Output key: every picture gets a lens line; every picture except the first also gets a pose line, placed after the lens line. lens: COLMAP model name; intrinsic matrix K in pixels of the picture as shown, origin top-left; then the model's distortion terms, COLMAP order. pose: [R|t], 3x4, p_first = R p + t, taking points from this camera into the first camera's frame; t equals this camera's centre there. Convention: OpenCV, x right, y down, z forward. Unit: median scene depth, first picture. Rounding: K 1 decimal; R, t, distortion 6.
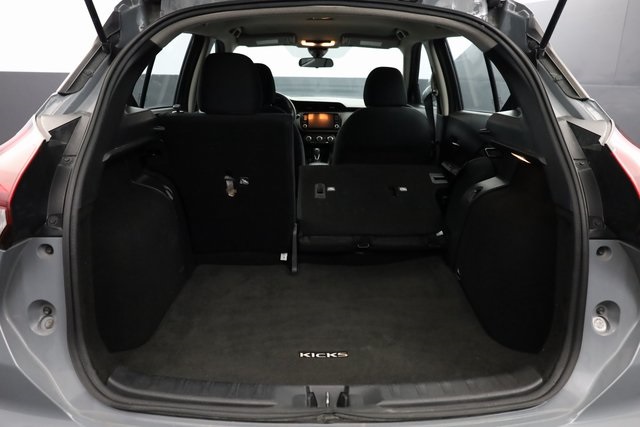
lens RADIAL K [[476.0, 0, 320.0], [0, 476.0, 213.5], [0, 0, 1]] dist [0.000242, -0.003296]
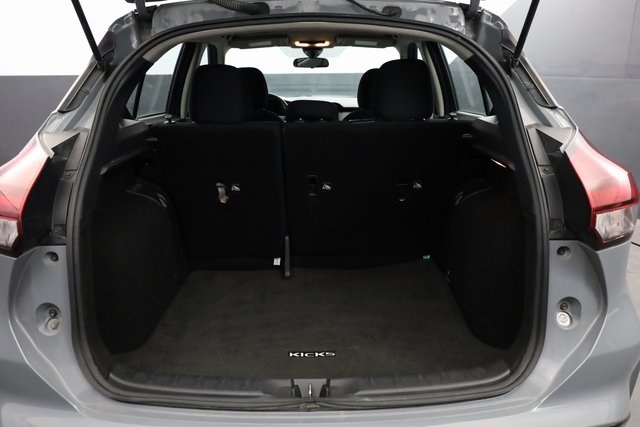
lens RADIAL K [[530.3, 0, 325.8], [0, 530.3, 214.2], [0, 0, 1]] dist [-0.006691, 0.000990]
pose [[0.999827, -0.015360, -0.010466, 0.058525], [0.015345, 0.999881, -0.001528, -0.008981], [0.010489, 0.001367, 0.999944, -0.175492]]
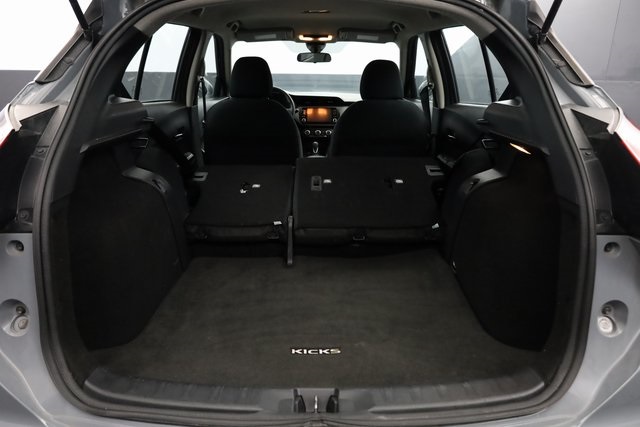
lens RADIAL K [[437.4, 0, 320.0], [0, 437.4, 213.5], [0, 0, 1]] dist [-0.002334, -0.000620]
pose [[0.999945, -0.001204, -0.010434, 0.027990], [0.001420, 0.999785, 0.020705, -0.004801], [0.010407, -0.020719, 0.999731, 0.116918]]
